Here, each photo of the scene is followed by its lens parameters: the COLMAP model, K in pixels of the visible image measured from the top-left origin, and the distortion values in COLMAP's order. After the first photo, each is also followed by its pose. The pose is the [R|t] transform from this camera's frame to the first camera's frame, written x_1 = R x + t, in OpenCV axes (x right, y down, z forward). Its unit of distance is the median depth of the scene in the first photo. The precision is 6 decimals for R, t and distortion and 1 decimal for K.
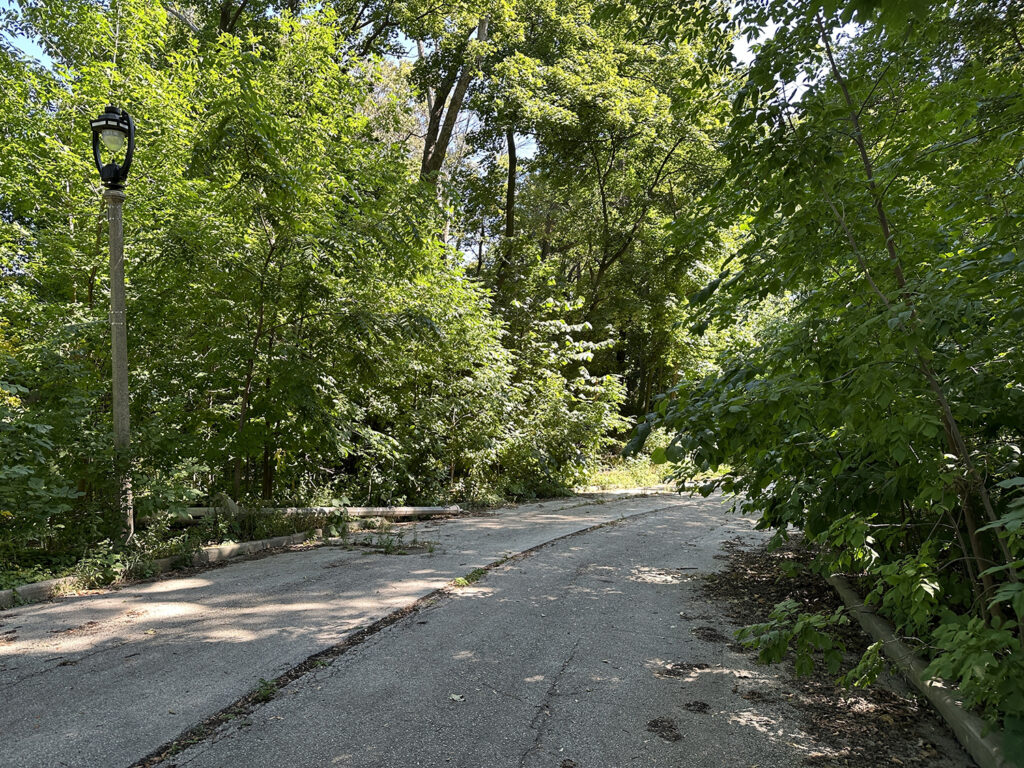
lens RADIAL K [[699.8, 0, 512.0], [0, 699.8, 384.0], [0, 0, 1]] dist [0.038191, -0.060427]
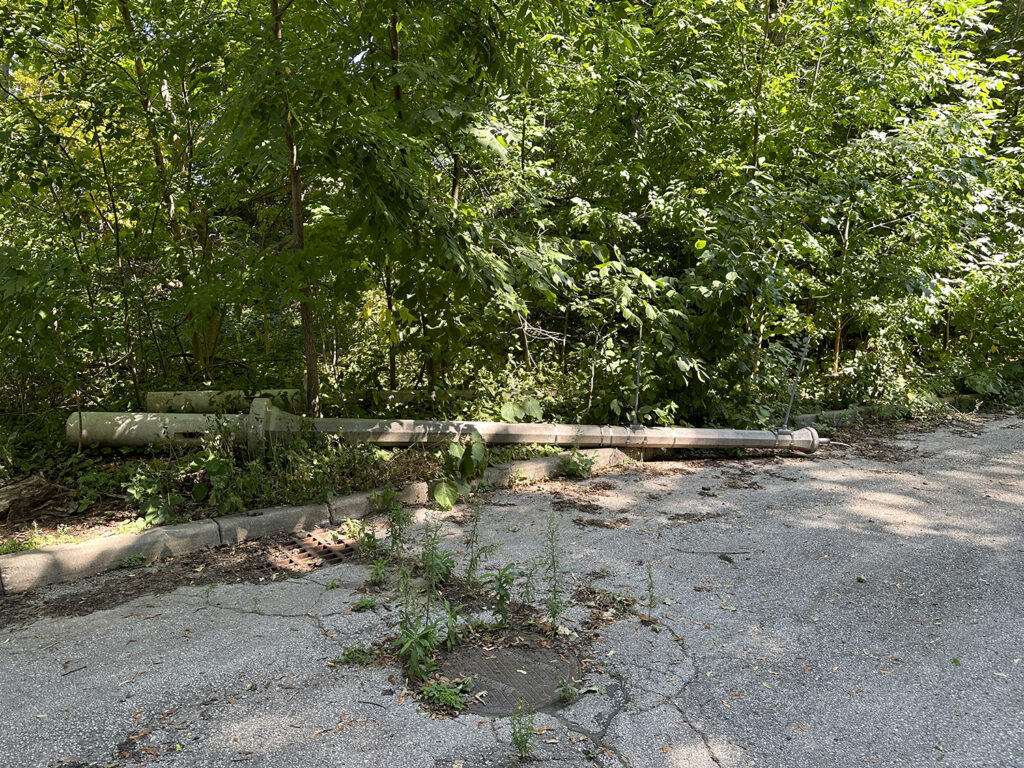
lens RADIAL K [[699.8, 0, 512.0], [0, 699.8, 384.0], [0, 0, 1]] dist [0.038191, -0.060427]
pose [[0.832396, 0.078751, -0.548558, 0.001937], [0.046775, 0.976336, 0.211140, 0.039445], [0.552204, -0.201410, 0.809015, 0.465163]]
